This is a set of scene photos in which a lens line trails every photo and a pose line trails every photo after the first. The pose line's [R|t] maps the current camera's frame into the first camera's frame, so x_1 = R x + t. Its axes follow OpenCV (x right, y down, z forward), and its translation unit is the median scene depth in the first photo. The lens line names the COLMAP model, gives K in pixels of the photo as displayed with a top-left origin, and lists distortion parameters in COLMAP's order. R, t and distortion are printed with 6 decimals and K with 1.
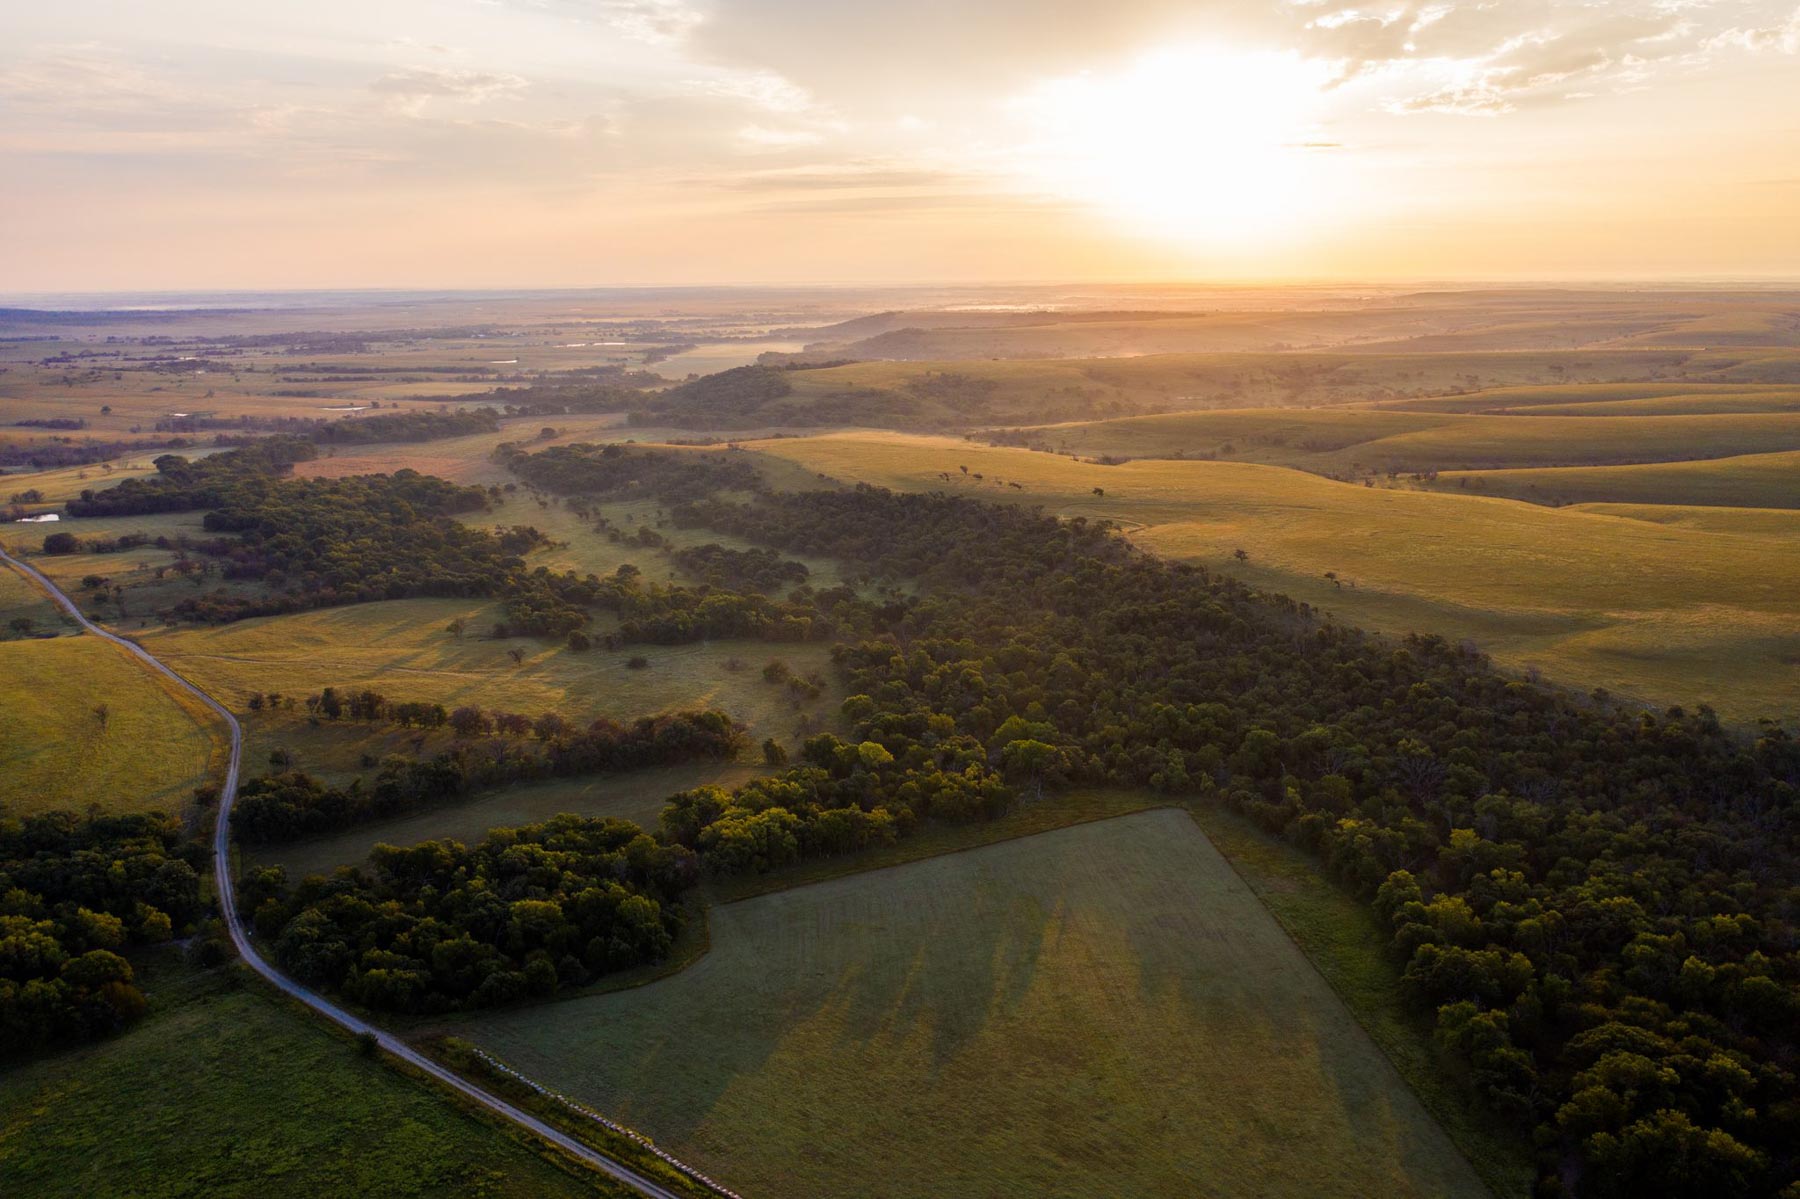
lens RADIAL K [[1472.3, 0, 901.2], [0, 1472.3, 604.0], [0, 0, 1]] dist [-0.007623, 0.014559]
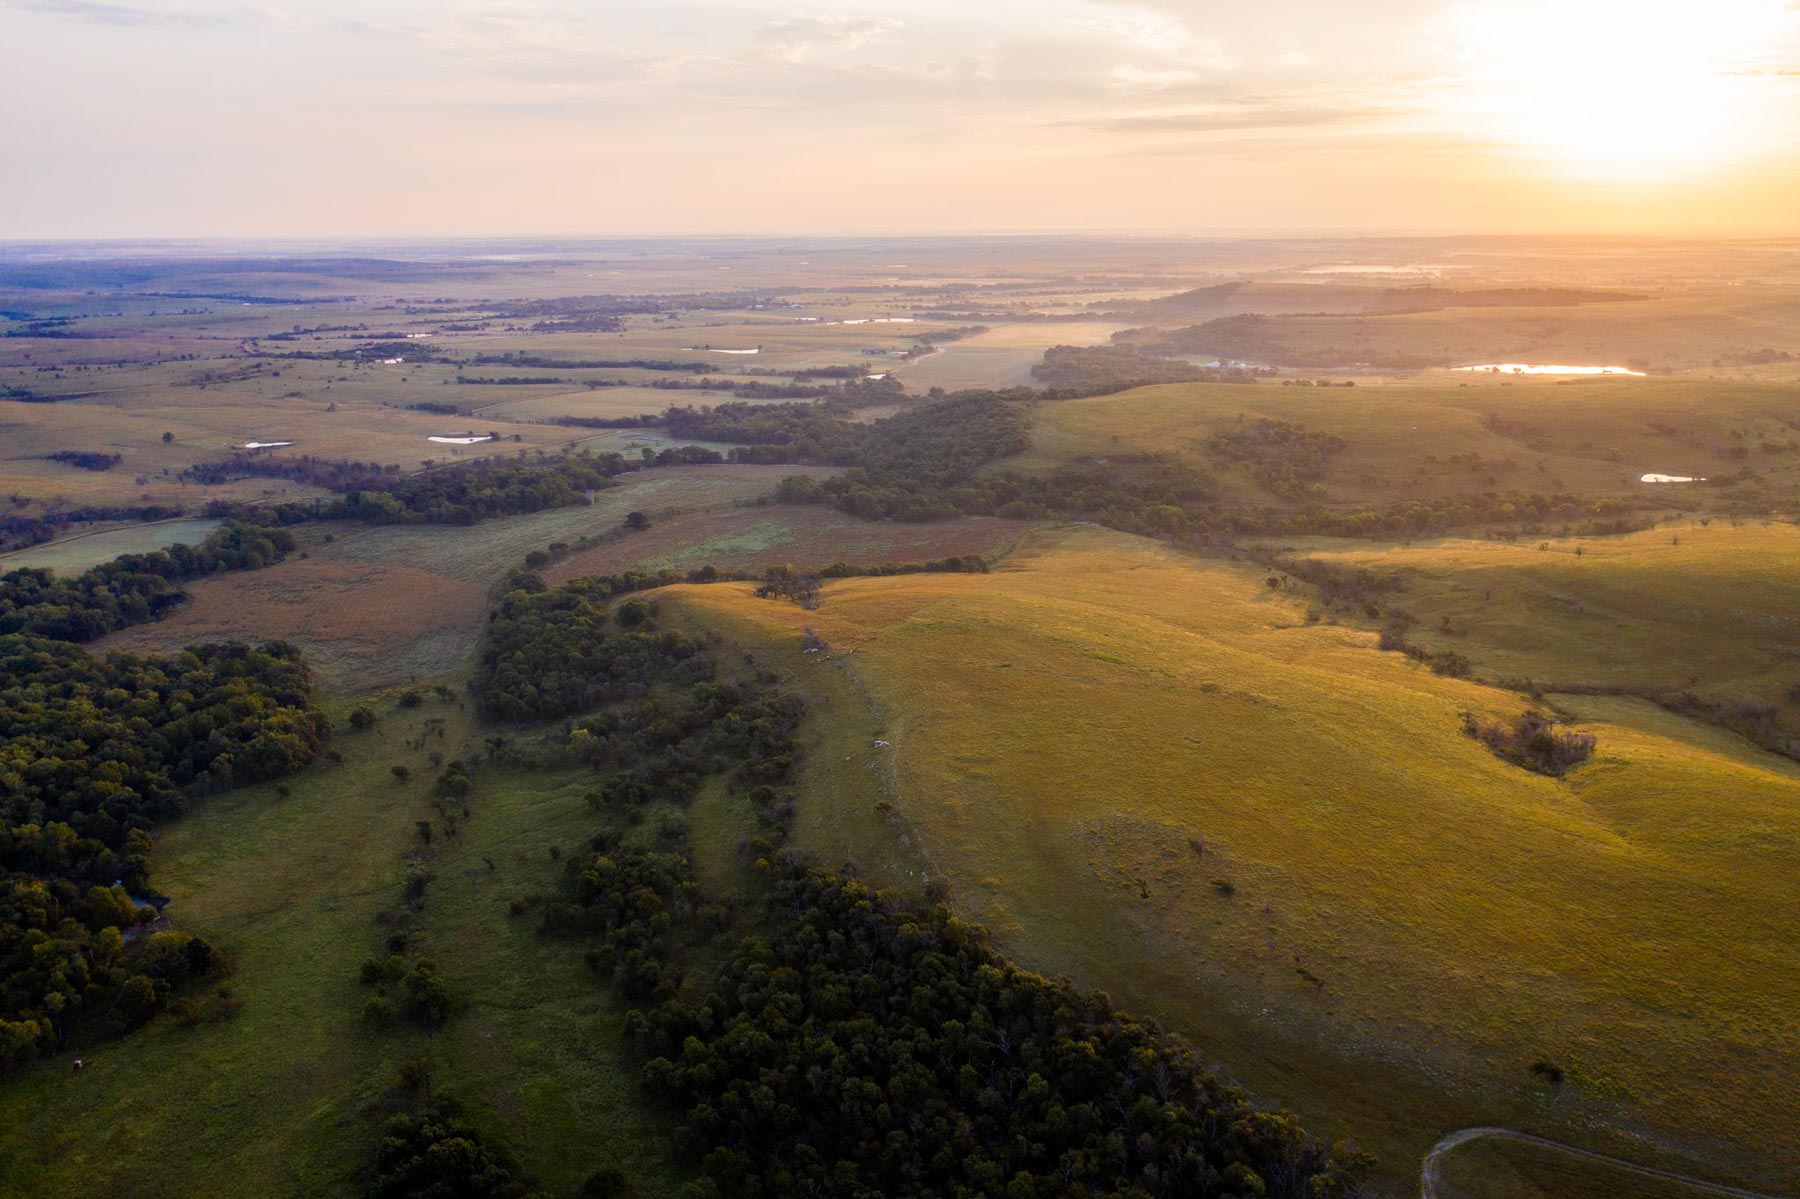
lens RADIAL K [[1472.3, 0, 899.9], [0, 1472.3, 596.9], [0, 0, 1]] dist [-0.007623, 0.014559]
pose [[0.970878, 0.063022, -0.231136, 0.013853], [-0.055654, 0.997717, 0.038264, -0.045295], [0.233020, -0.024286, 0.972169, 0.148880]]
